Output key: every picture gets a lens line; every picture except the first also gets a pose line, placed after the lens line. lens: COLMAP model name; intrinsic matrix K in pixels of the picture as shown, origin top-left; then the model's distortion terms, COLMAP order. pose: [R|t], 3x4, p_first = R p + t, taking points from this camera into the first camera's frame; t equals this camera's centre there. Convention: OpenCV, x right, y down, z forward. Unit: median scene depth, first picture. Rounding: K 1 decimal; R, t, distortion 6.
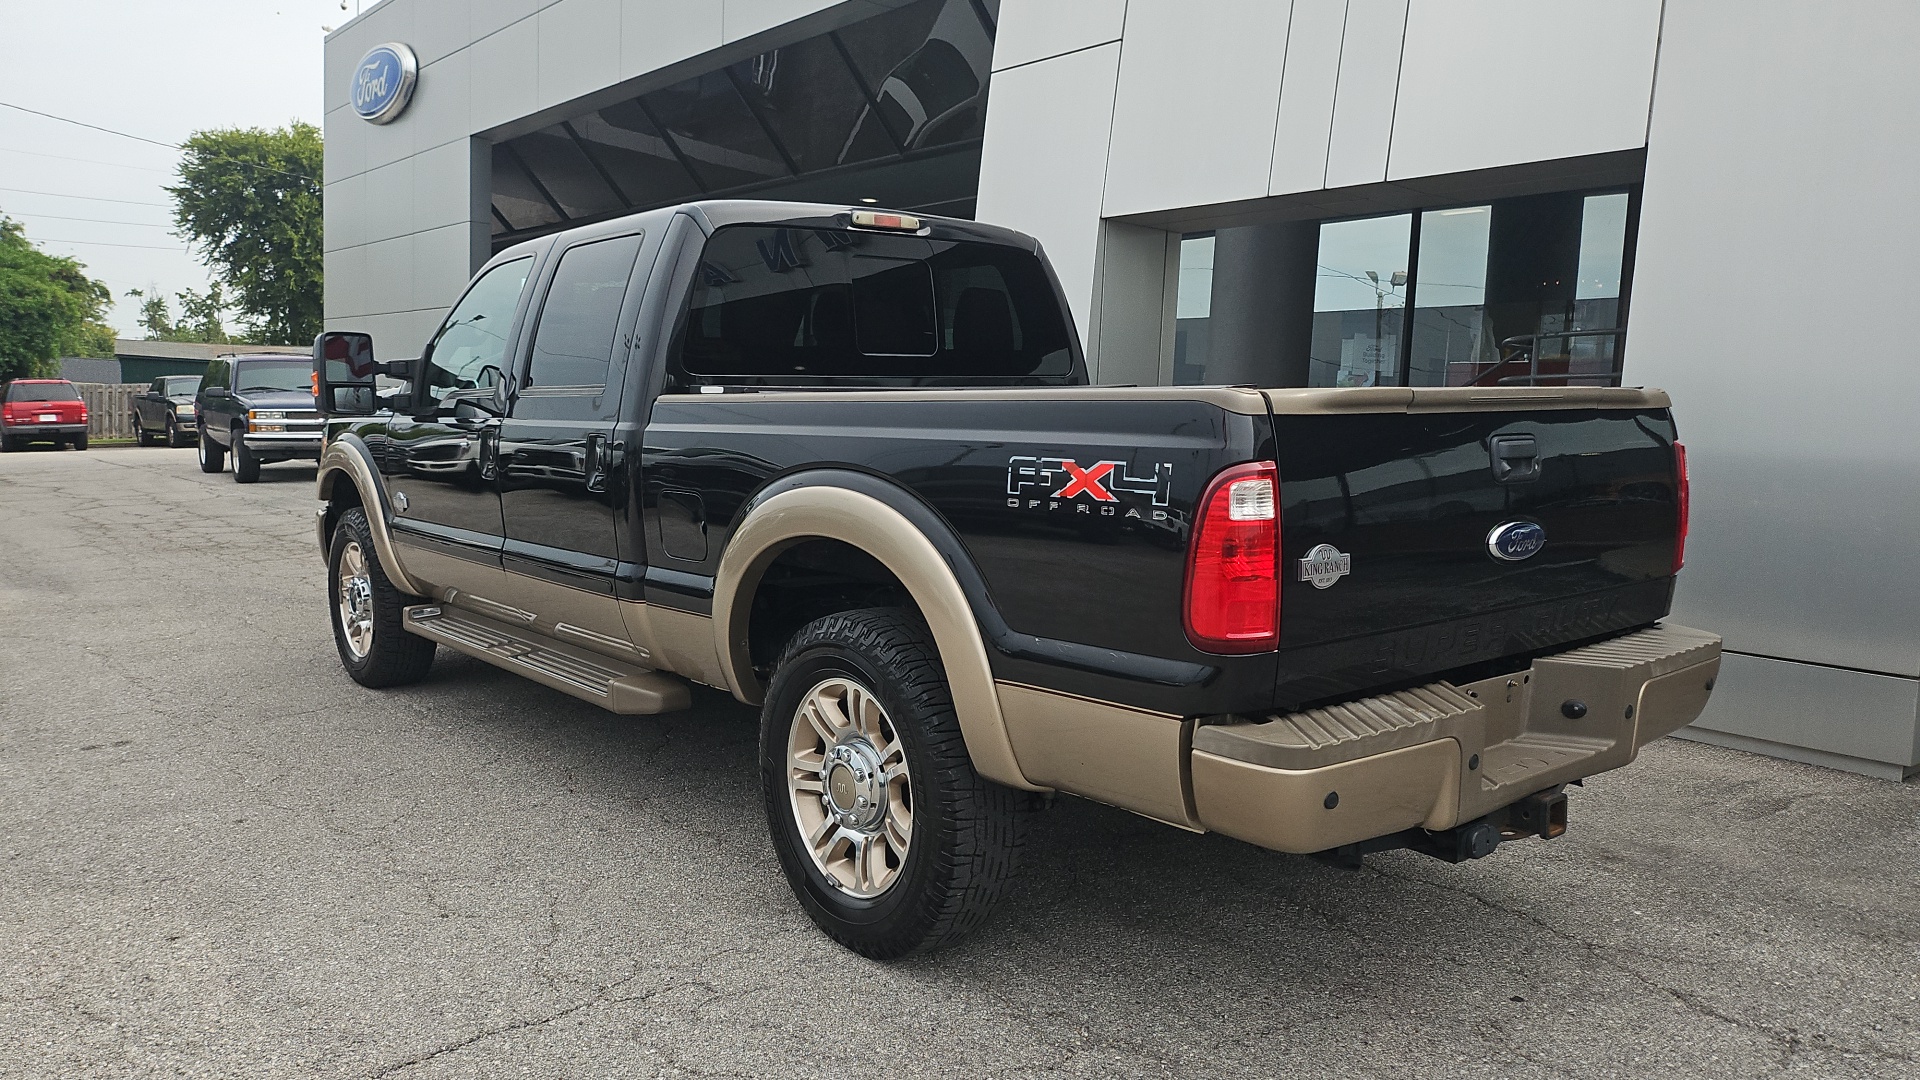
lens RADIAL K [[1344.8, 0, 962.6], [0, 1344.8, 550.6], [0, 0, 1]] dist [0.090193, -0.102036]
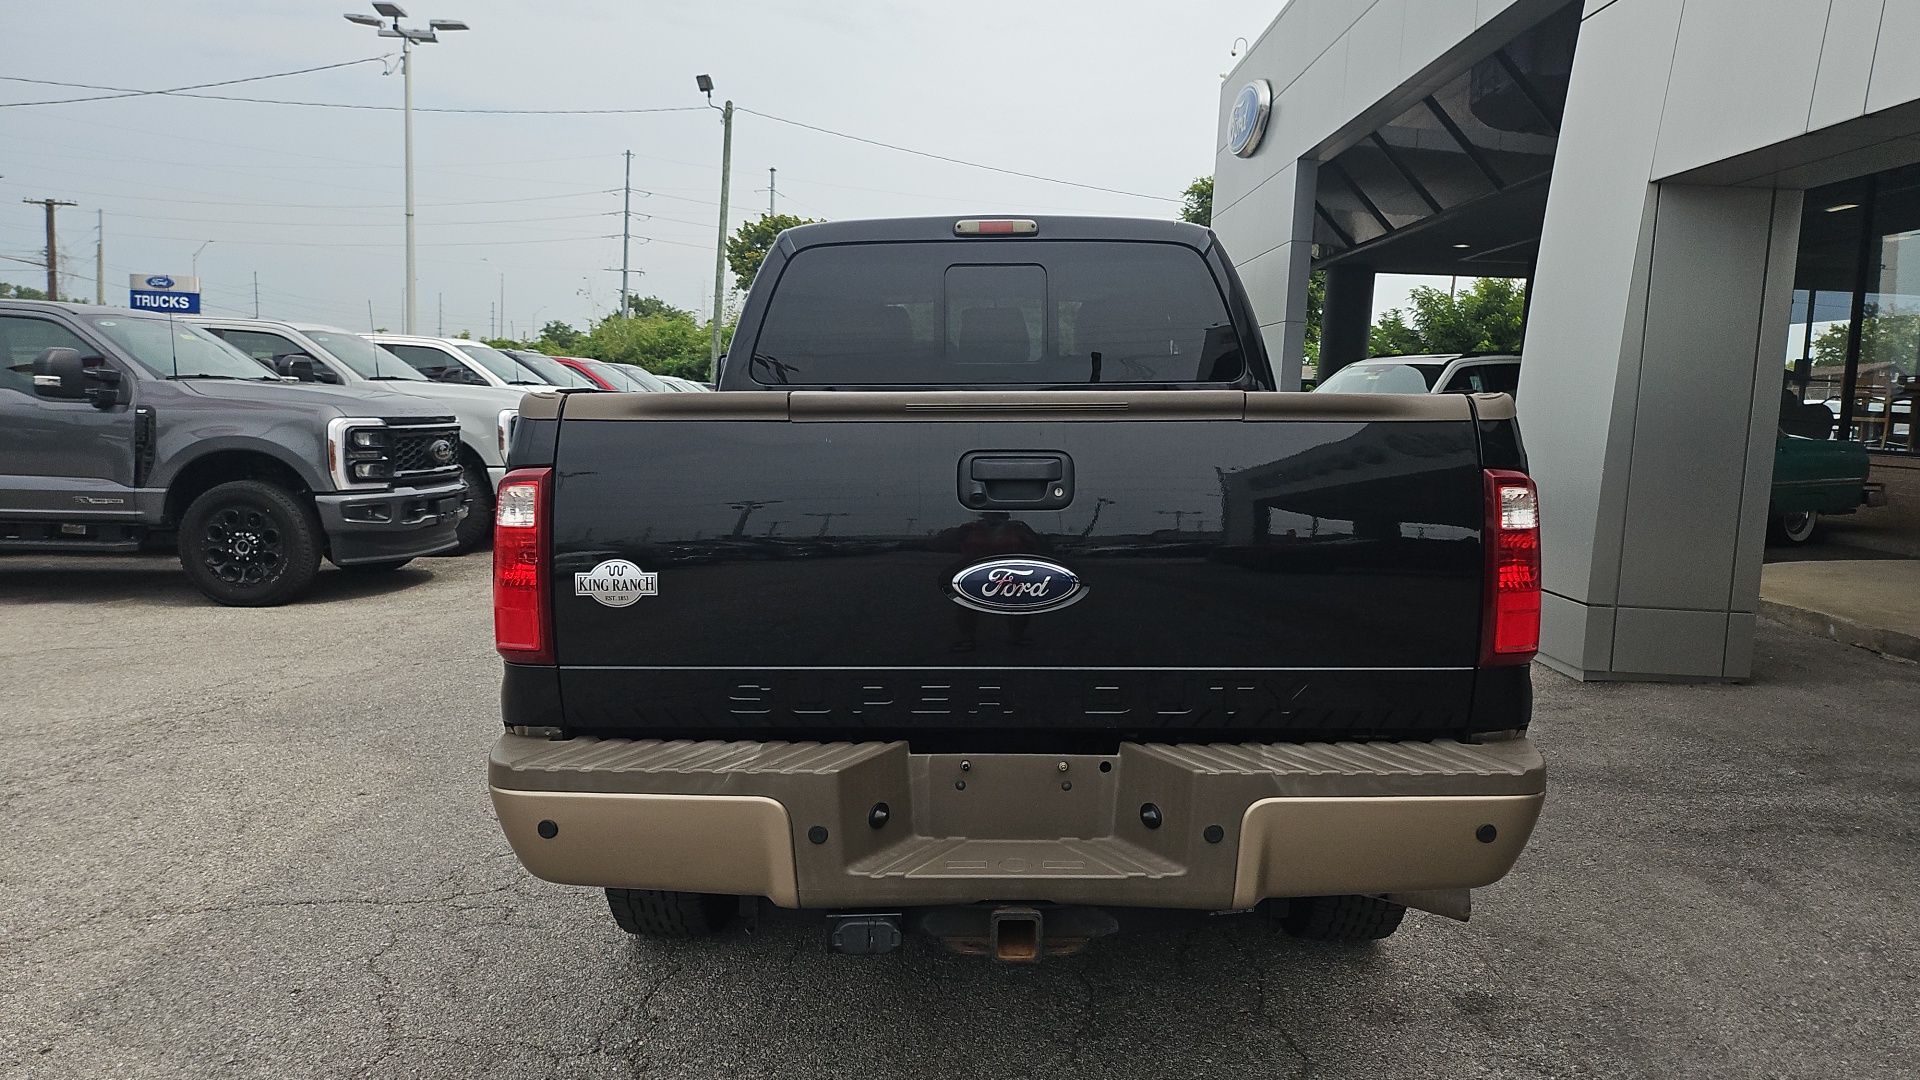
lens RADIAL K [[1366.3, 0, 981.1], [0, 1366.3, 529.6], [0, 0, 1]] dist [0.083756, -0.096097]
pose [[0.760248, 0.058832, -0.646963, 0.774118], [-0.075923, 0.997113, 0.001455, -0.032891], [0.645181, 0.048013, 0.762520, 0.315940]]
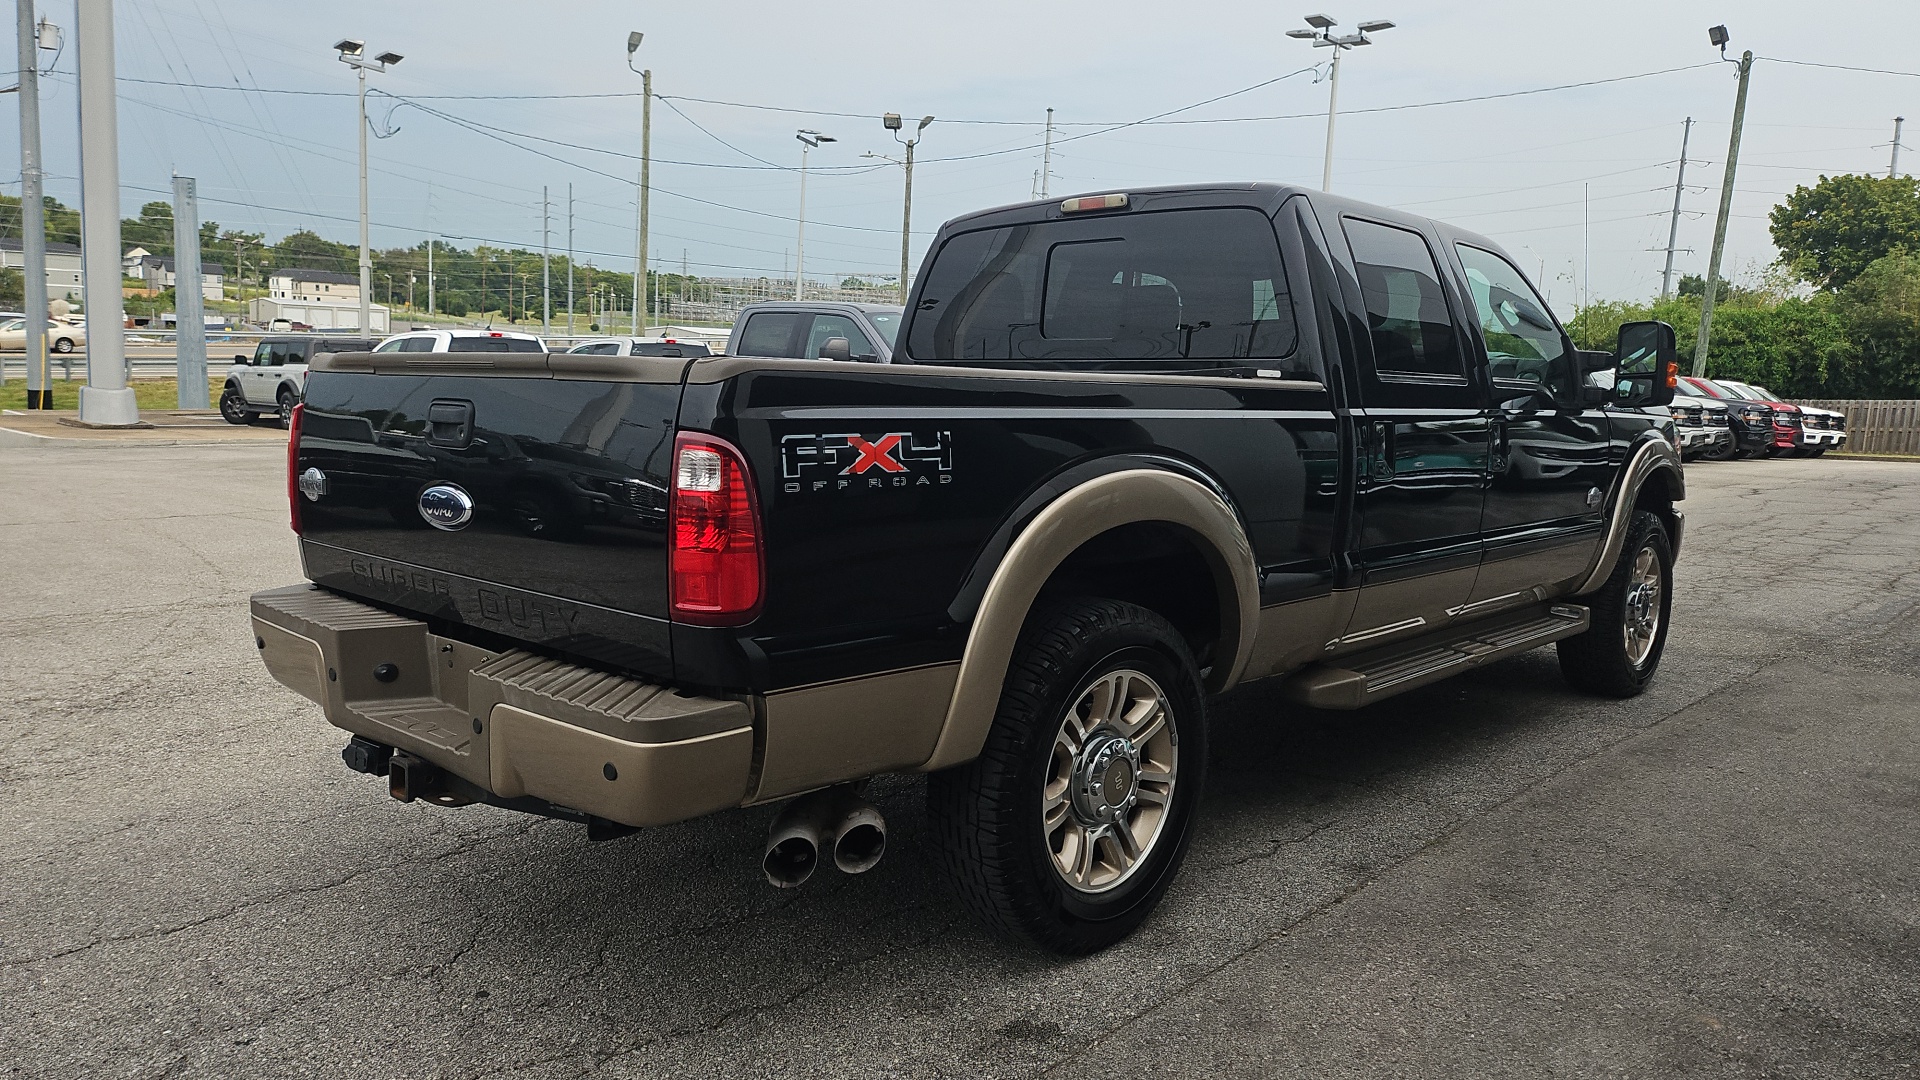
lens RADIAL K [[1366.3, 0, 981.1], [0, 1366.3, 529.6], [0, 0, 1]] dist [0.083756, -0.096097]
pose [[0.117839, 0.108829, -0.987051, 1.232703], [-0.139208, 0.985972, 0.092091, -0.116300], [0.983227, 0.126553, 0.131336, 1.054393]]
